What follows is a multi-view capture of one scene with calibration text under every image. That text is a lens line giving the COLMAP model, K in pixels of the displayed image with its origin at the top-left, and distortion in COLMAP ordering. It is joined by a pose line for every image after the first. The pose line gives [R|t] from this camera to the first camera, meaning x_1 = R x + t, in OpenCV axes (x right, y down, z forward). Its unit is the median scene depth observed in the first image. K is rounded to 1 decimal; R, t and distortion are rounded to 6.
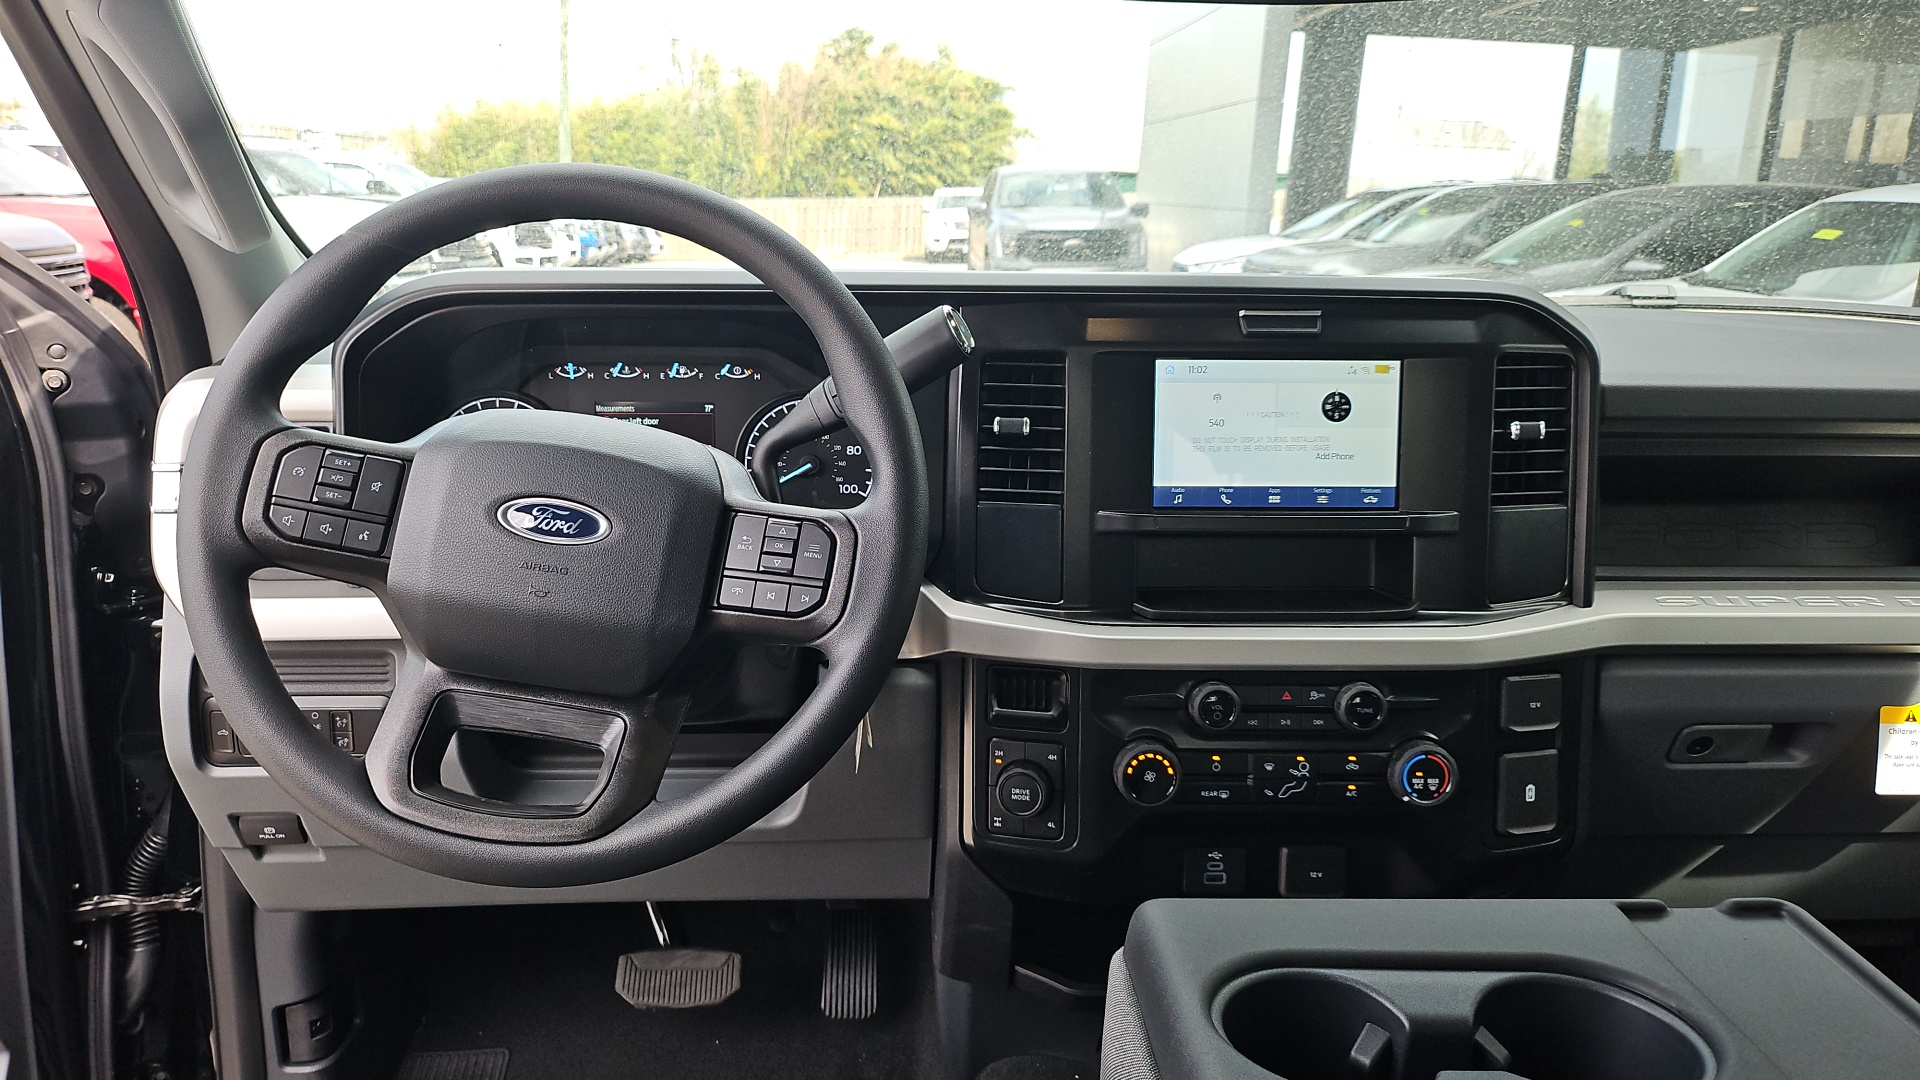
lens RADIAL K [[1369.1, 0, 960.0], [0, 1369.1, 540.0], [0, 0, 1]] dist [0.002407, -0.000419]
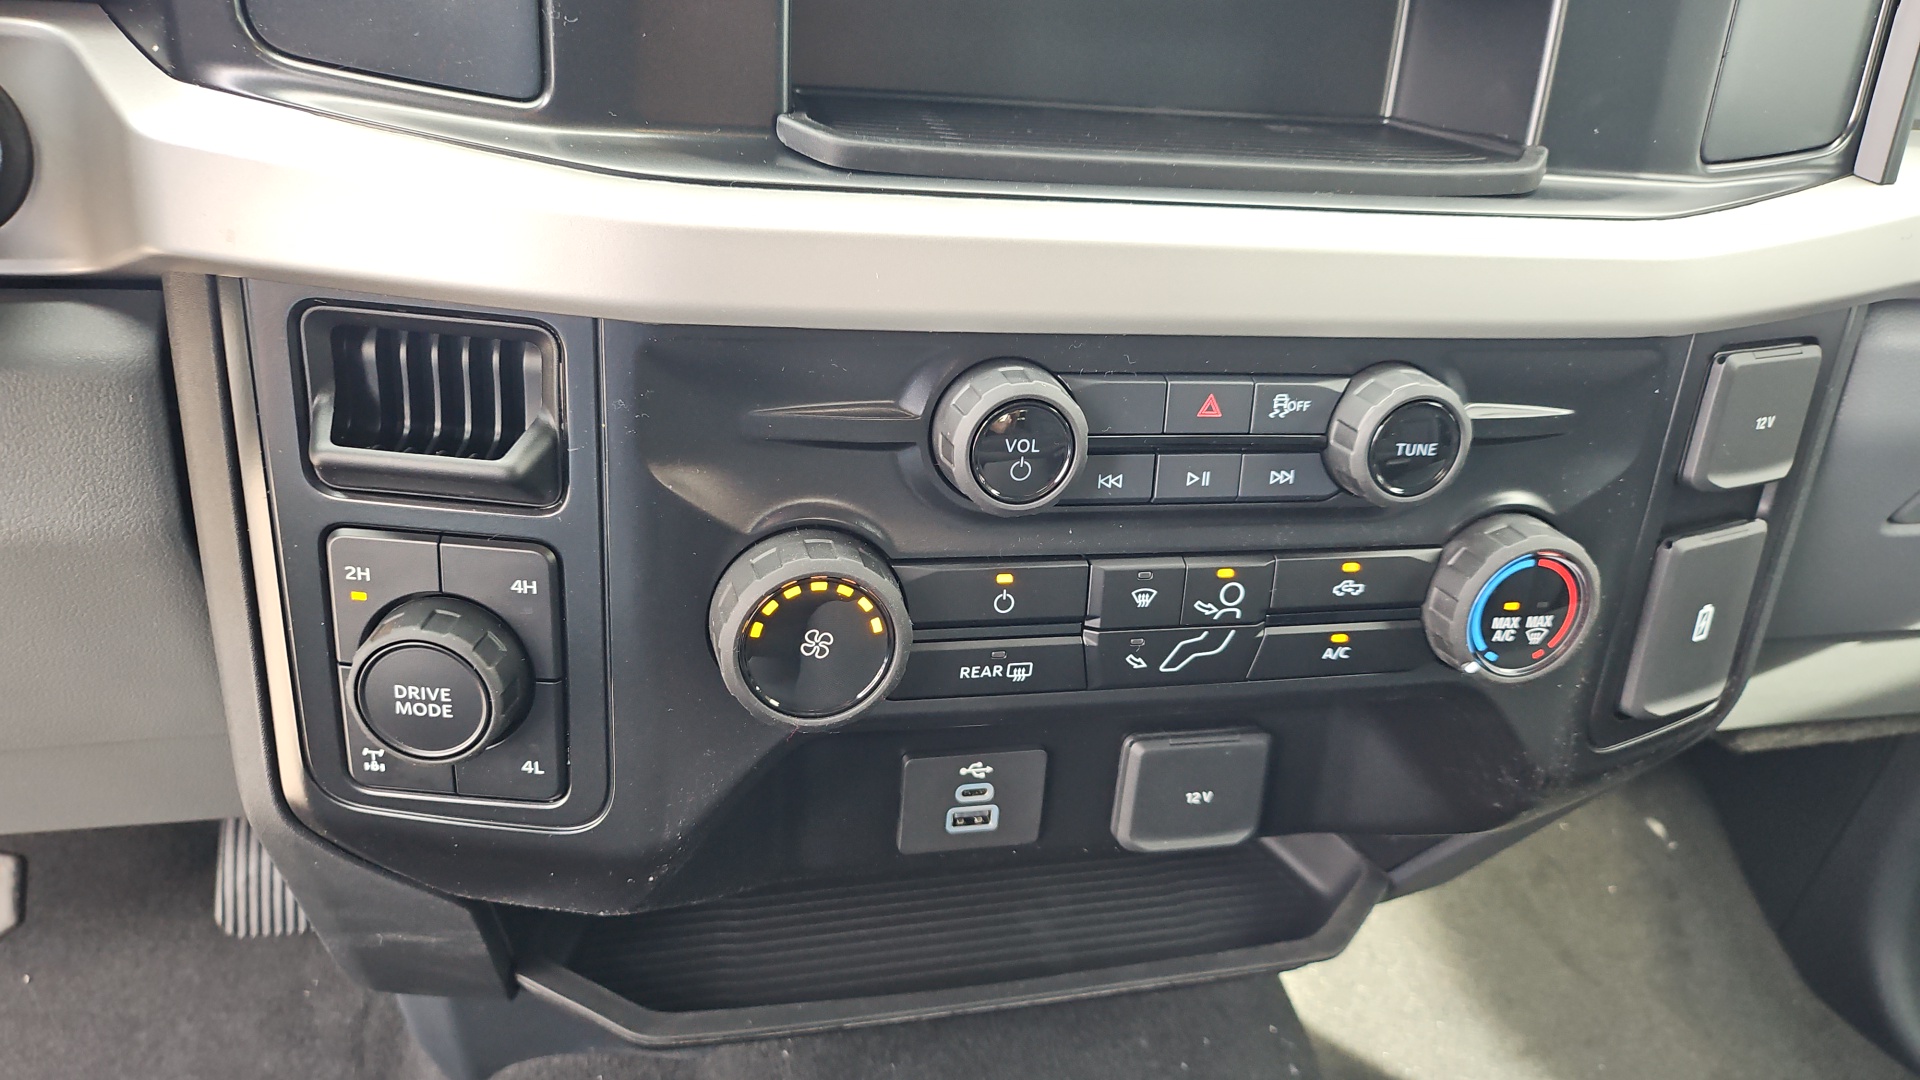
lens RADIAL K [[1369.1, 0, 960.0], [0, 1369.1, 540.0], [0, 0, 1]] dist [0.002407, -0.000419]
pose [[0.975828, -0.018915, 0.217720, 0.099073], [-0.042386, 0.960949, 0.273461, 0.053454], [-0.214390, -0.276079, 0.936919, 0.675020]]
